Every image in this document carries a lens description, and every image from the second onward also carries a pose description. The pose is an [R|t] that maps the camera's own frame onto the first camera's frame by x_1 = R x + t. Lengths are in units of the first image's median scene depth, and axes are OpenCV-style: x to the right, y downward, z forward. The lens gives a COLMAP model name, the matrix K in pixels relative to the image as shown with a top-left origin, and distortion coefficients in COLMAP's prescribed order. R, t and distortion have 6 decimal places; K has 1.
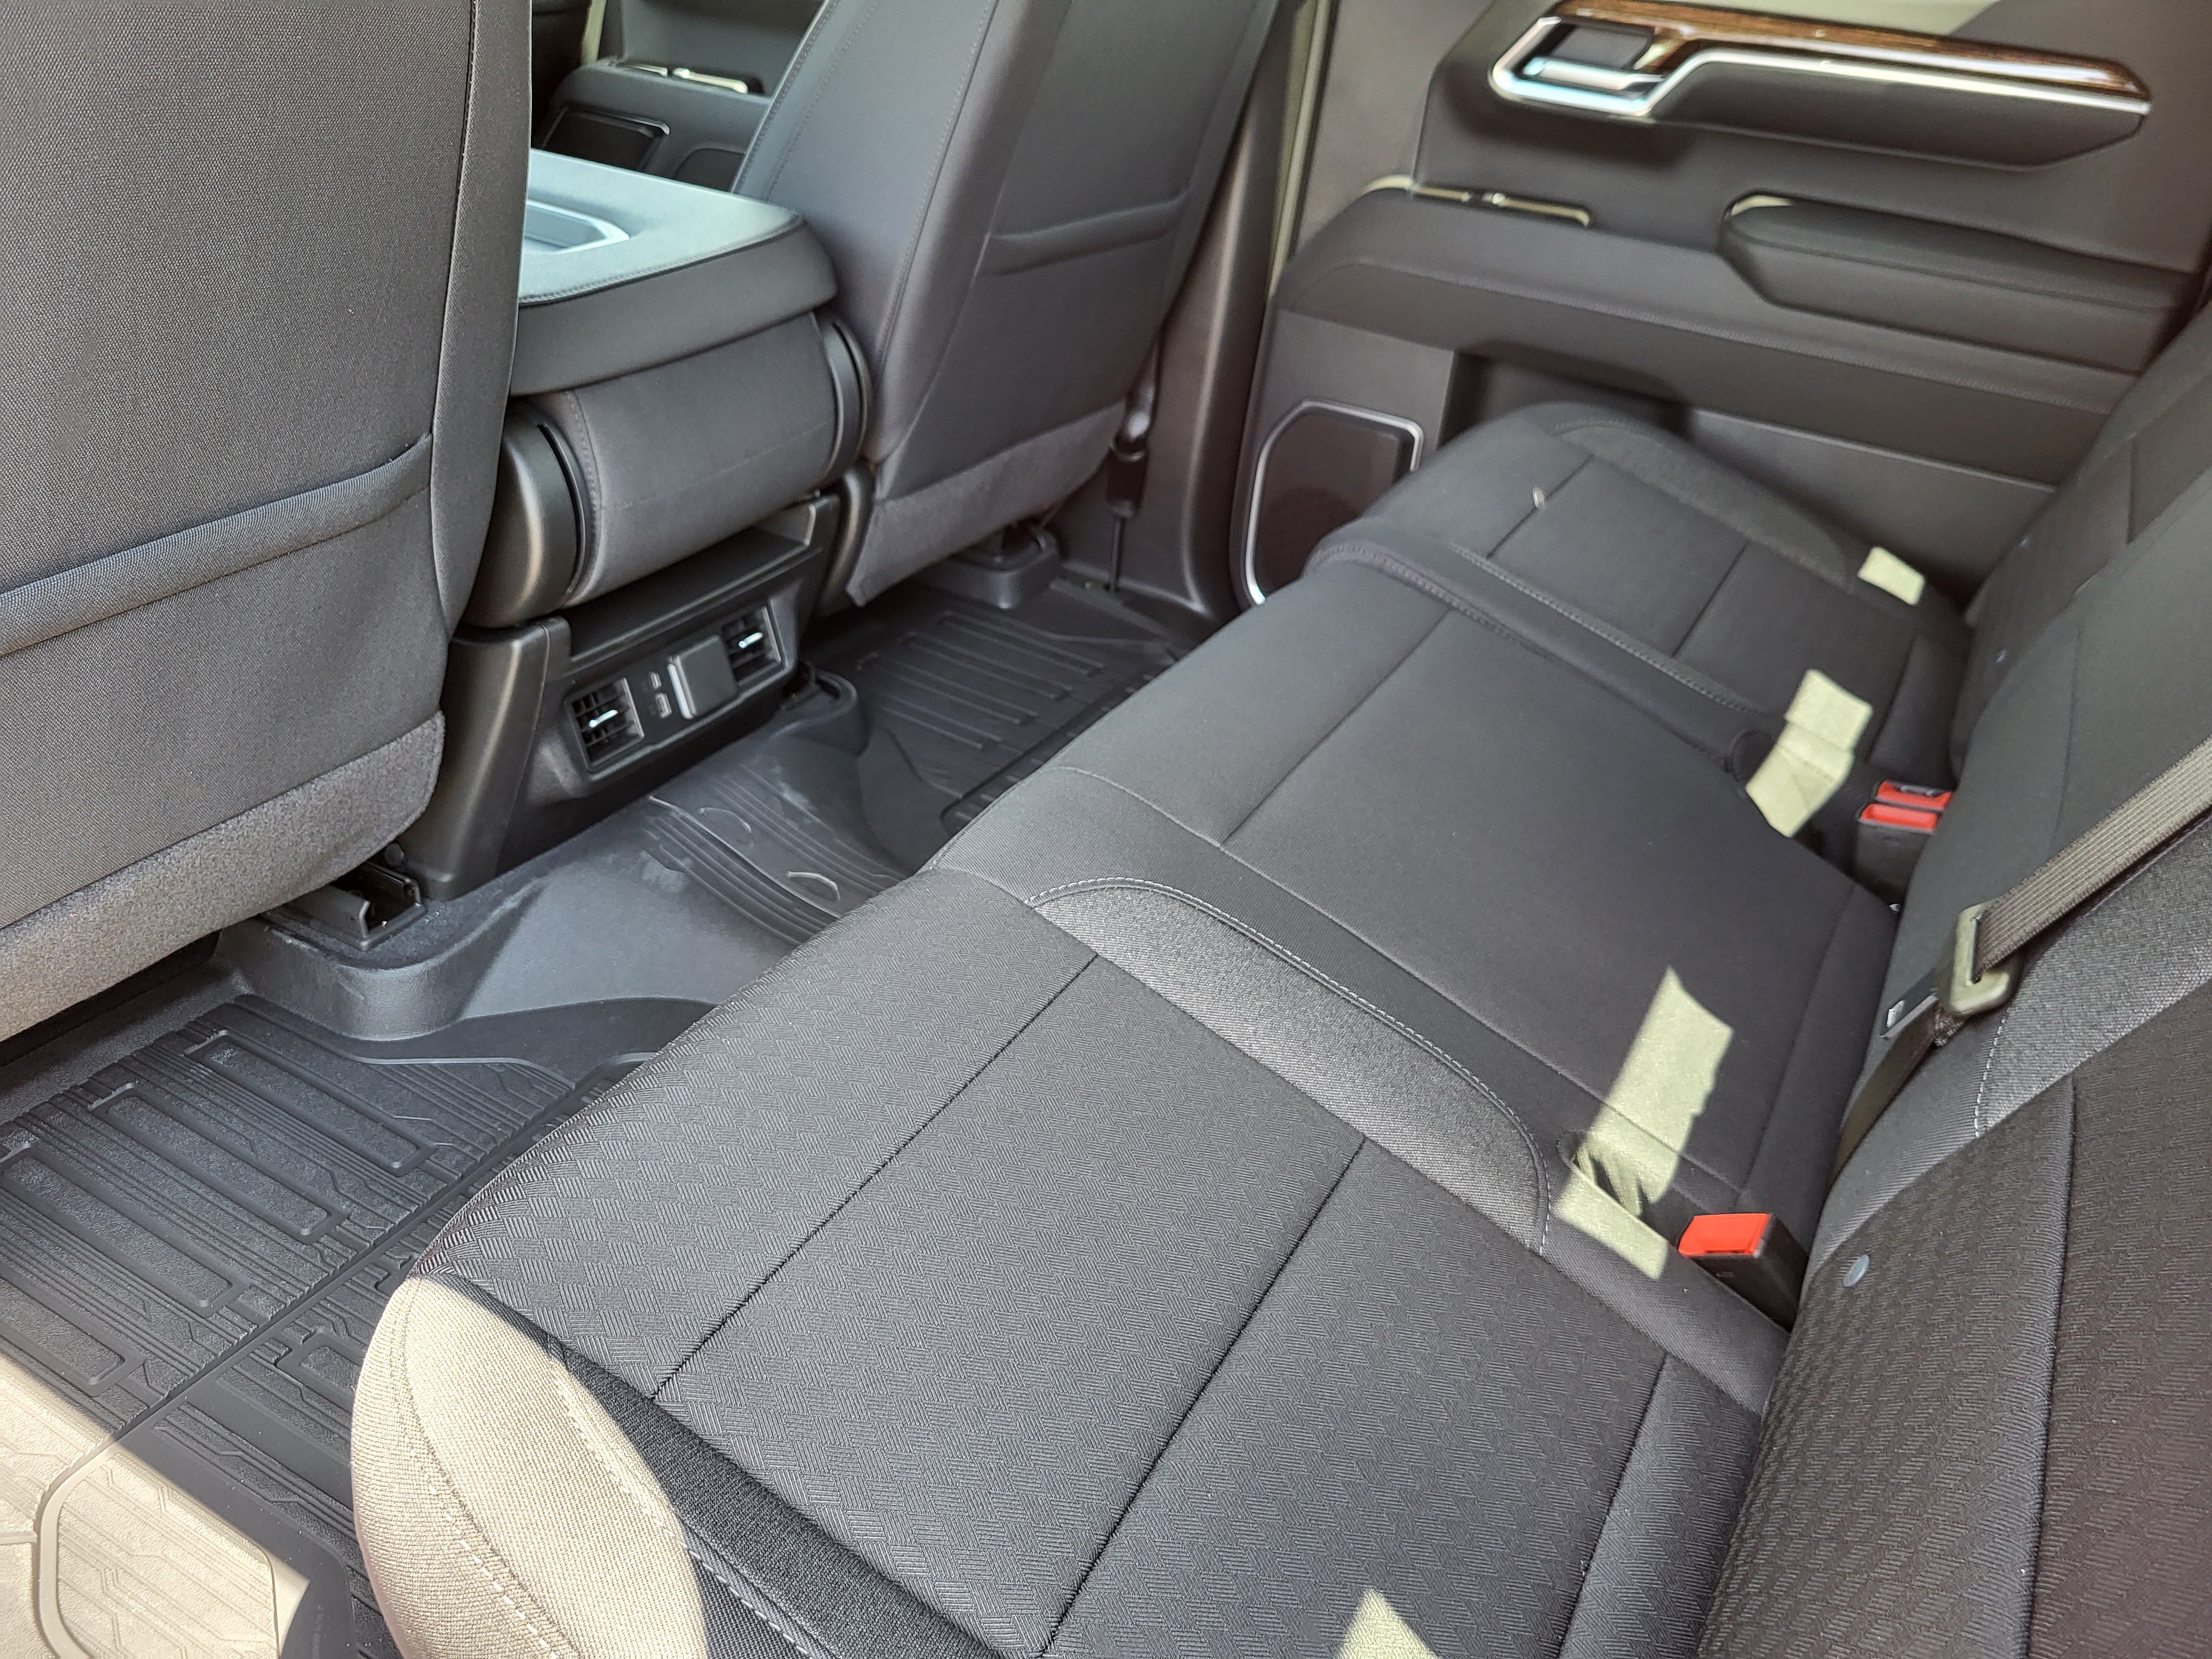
lens RADIAL K [[1711.0, 0, 1104.7], [0, 1711.0, 825.1], [0, 0, 1]] dist [0.023890, 0.002063]
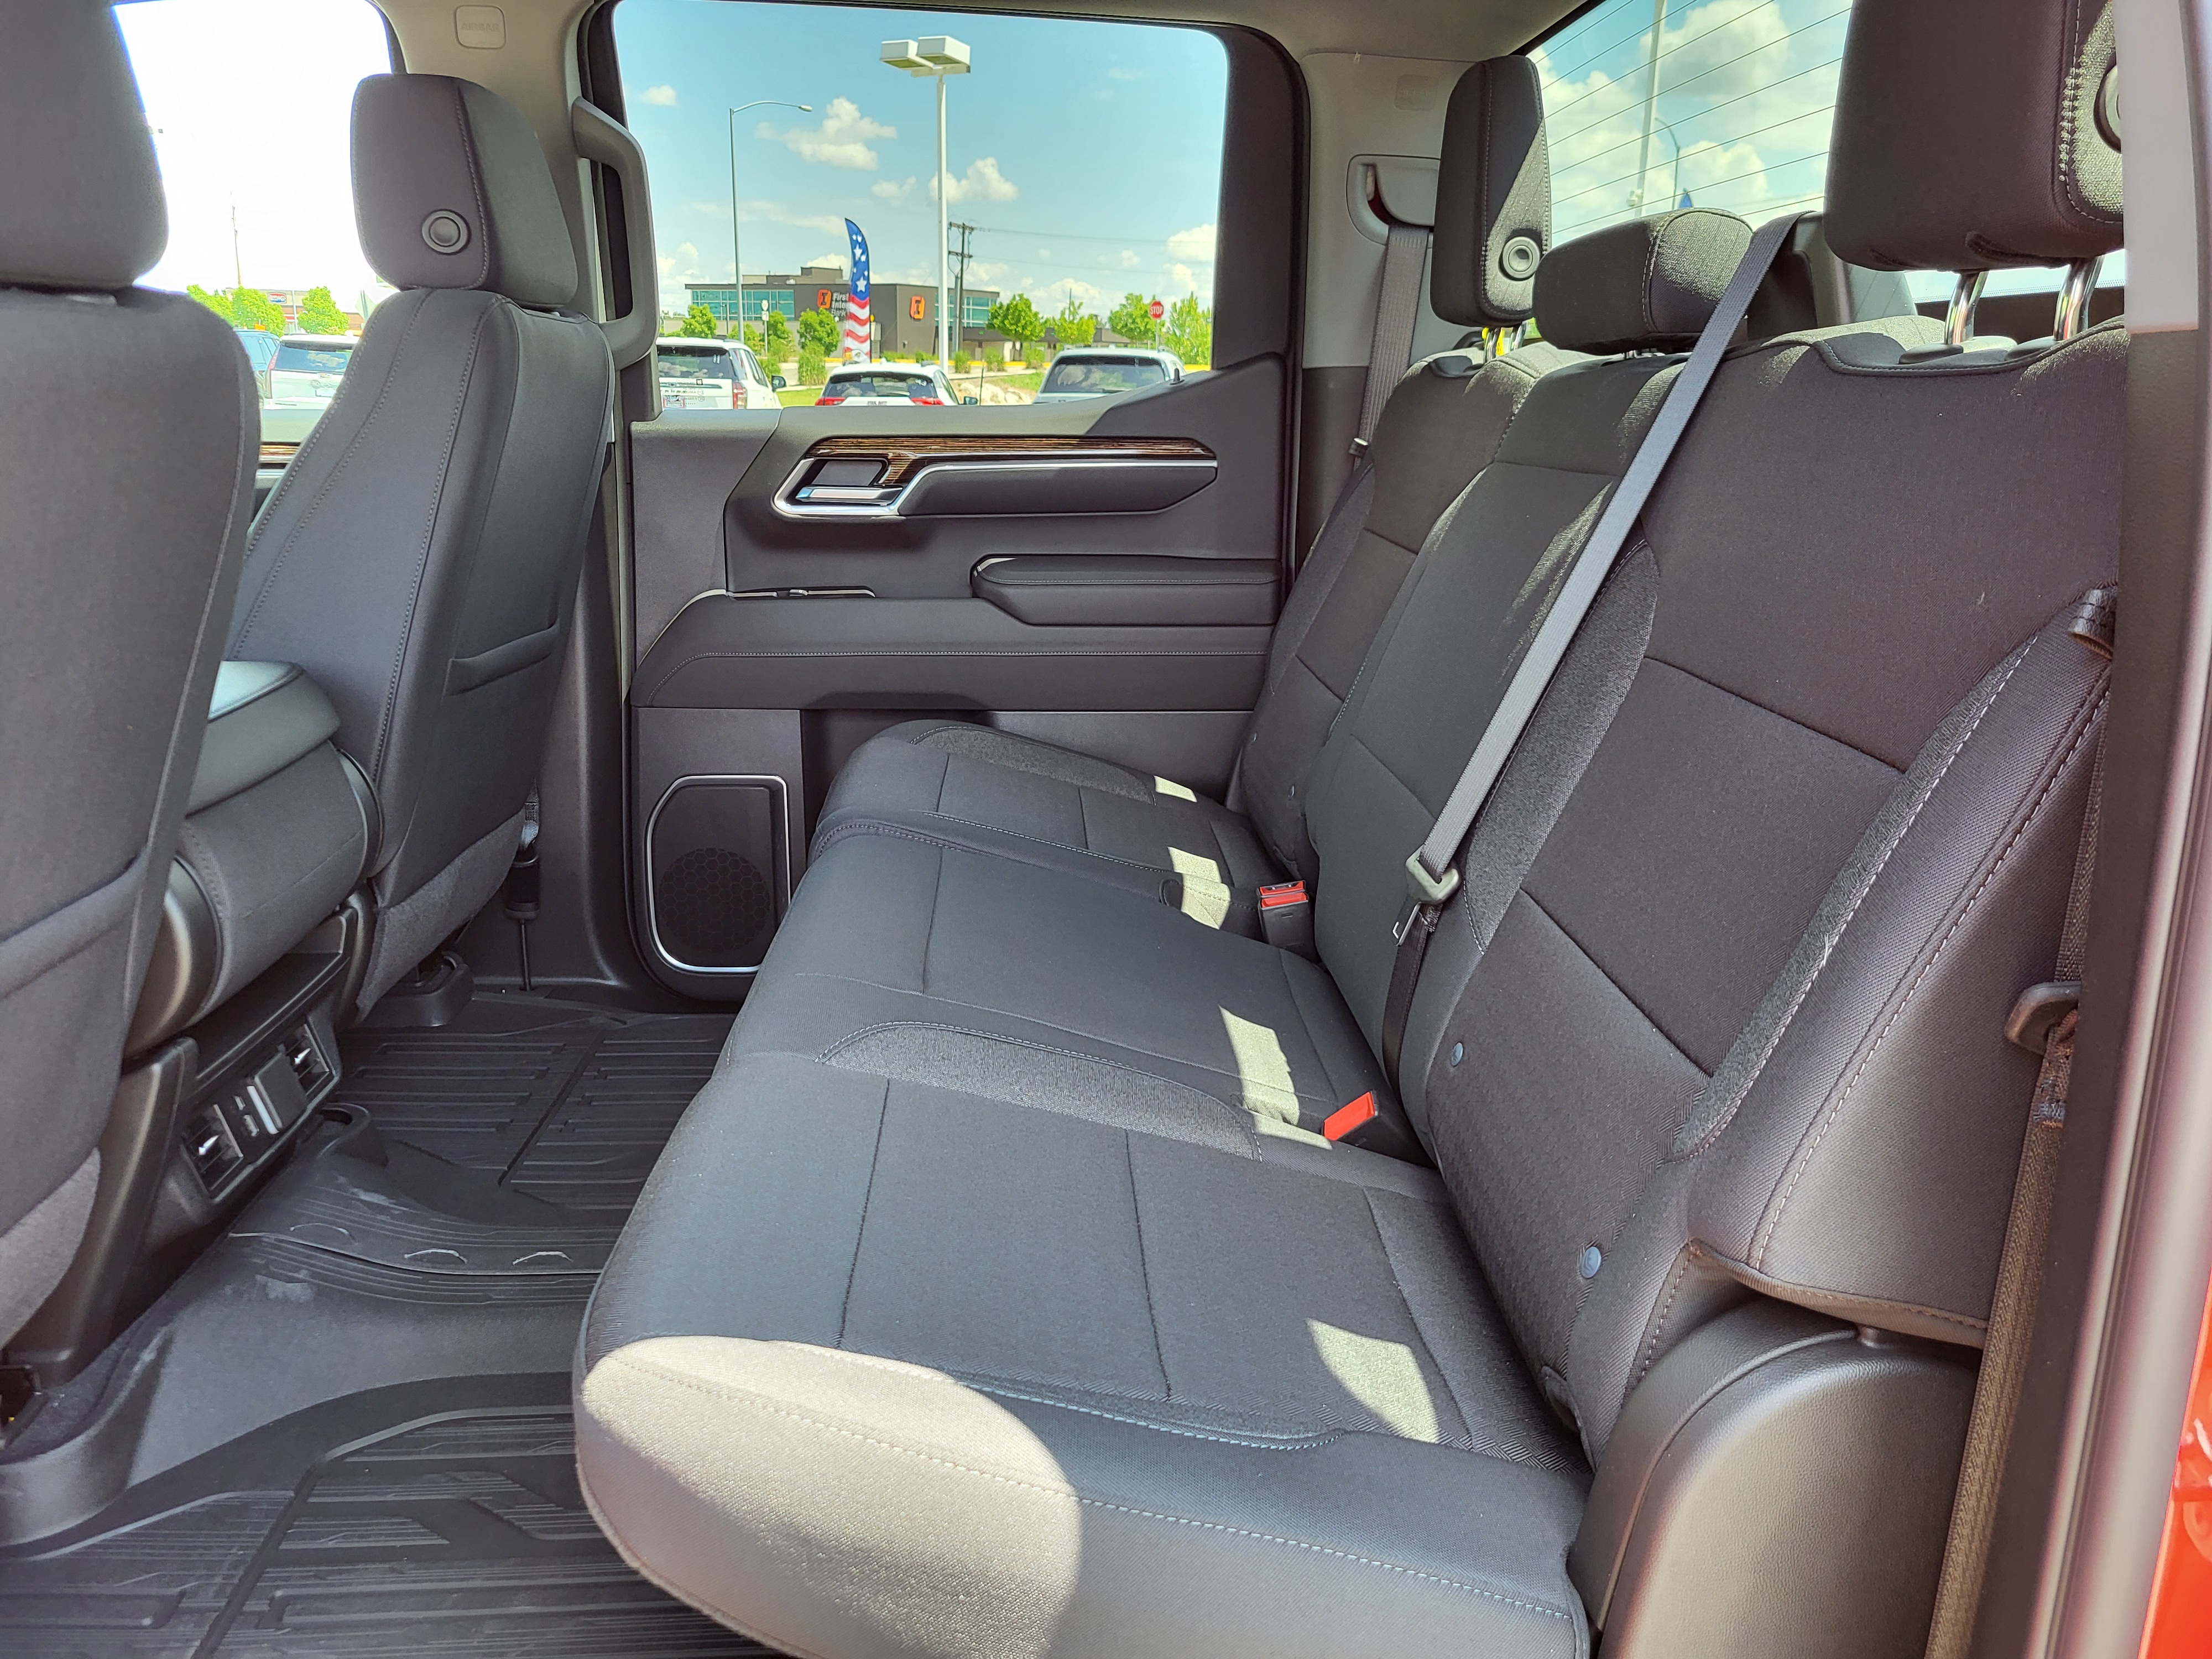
lens RADIAL K [[1711.0, 0, 1110.2], [0, 1711.0, 824.4], [0, 0, 1]] dist [0.023890, 0.002063]
pose [[0.845808, -0.211506, 0.489770, -0.287353], [0.333096, 0.926484, -0.175140, 0.114363], [-0.416721, 0.311275, 0.854079, -0.151173]]
